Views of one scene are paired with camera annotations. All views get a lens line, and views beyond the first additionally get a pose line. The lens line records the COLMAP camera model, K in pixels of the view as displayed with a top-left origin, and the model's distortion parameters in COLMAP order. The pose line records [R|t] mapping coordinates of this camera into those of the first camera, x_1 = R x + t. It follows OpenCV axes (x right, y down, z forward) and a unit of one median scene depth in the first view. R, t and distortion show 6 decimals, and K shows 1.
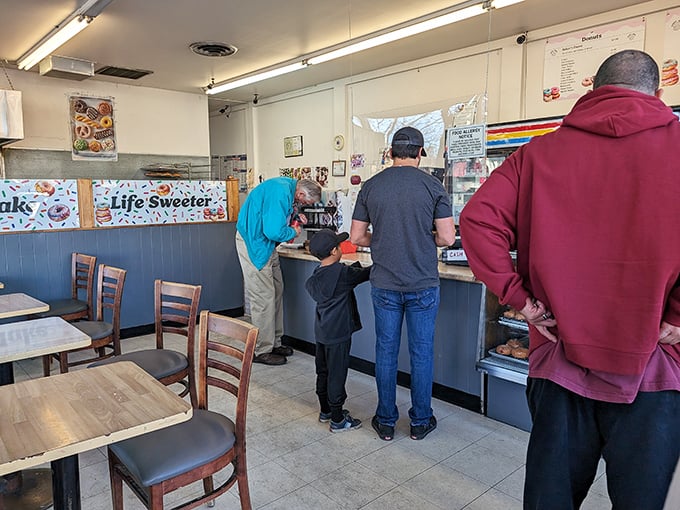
lens RADIAL K [[509.6, 0, 339.7], [0, 509.6, 251.7], [0, 0, 1]] dist [-0.002026, 0.000018]
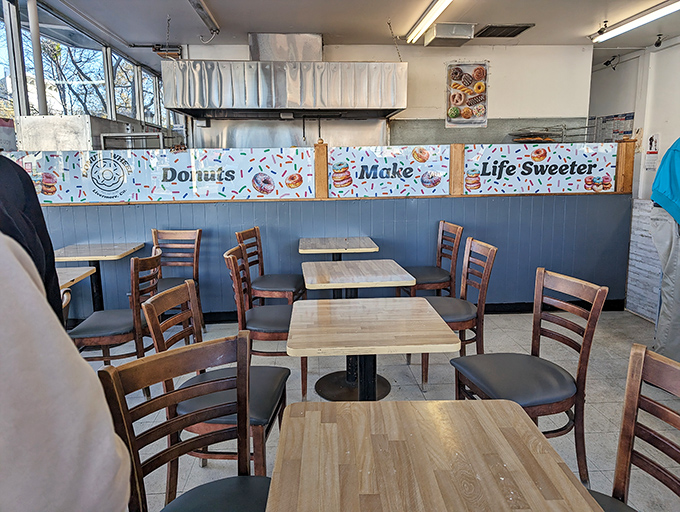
lens RADIAL K [[509.6, 0, 339.7], [0, 509.6, 252.7], [0, 0, 1]] dist [-0.002026, 0.000018]
pose [[0.781493, 0.104841, -0.615042, -0.056194], [-0.064887, 0.994092, 0.087006, -0.007389], [0.620531, -0.028086, 0.783679, 0.092892]]
